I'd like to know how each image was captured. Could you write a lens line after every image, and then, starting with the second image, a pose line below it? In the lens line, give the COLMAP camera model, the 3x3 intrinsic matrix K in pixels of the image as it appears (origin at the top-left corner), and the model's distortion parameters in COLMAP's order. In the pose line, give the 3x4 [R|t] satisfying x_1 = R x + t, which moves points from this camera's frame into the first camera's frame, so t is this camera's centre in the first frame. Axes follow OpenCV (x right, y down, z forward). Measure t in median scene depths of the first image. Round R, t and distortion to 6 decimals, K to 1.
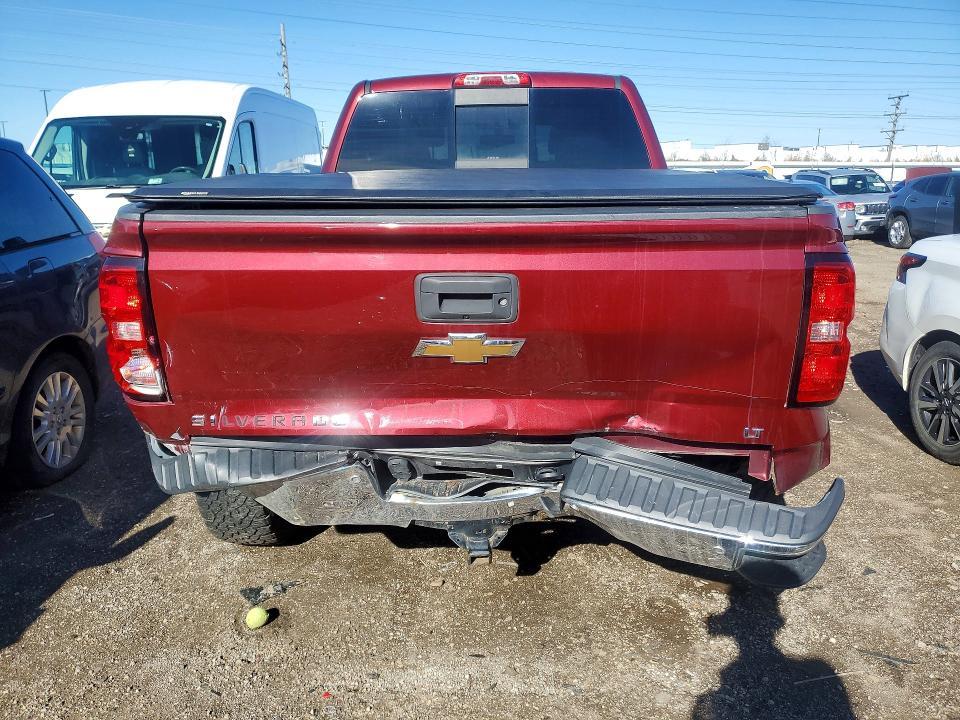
lens RADIAL K [[738.4, 0, 487.5], [0, 738.4, 357.6], [0, 0, 1]] dist [0.003125, 0.001771]
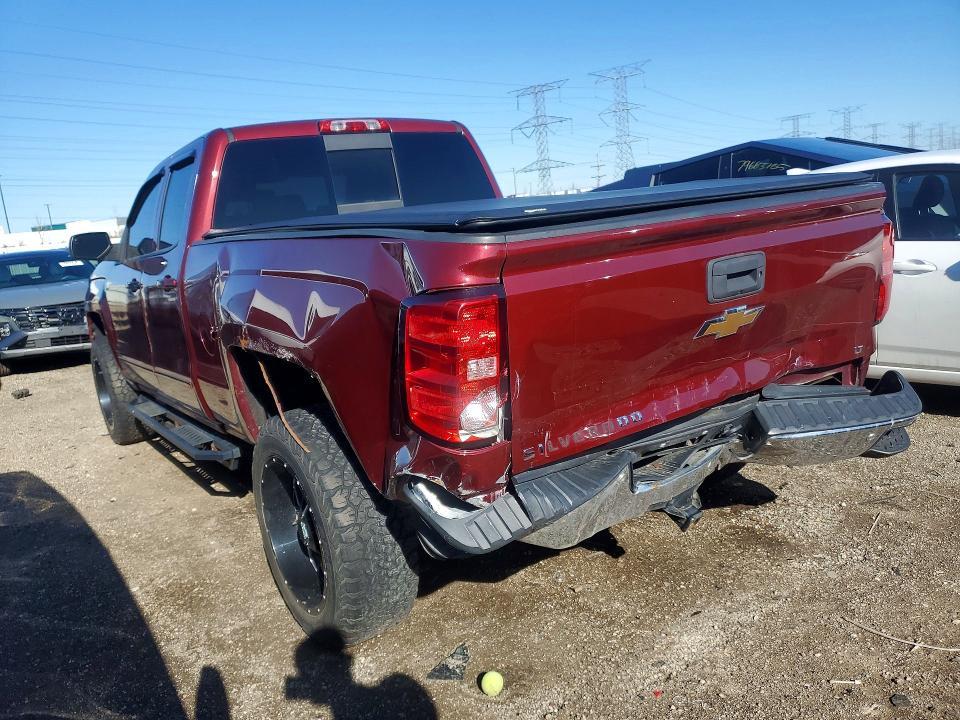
lens RADIAL K [[738.4, 0, 480.2], [0, 738.4, 361.9], [0, 0, 1]] dist [0.003125, 0.001771]
pose [[0.797911, -0.196332, 0.569905, -0.493368], [0.242224, 0.970208, -0.004895, -0.020087], [-0.551966, 0.141950, 0.821696, 0.131023]]
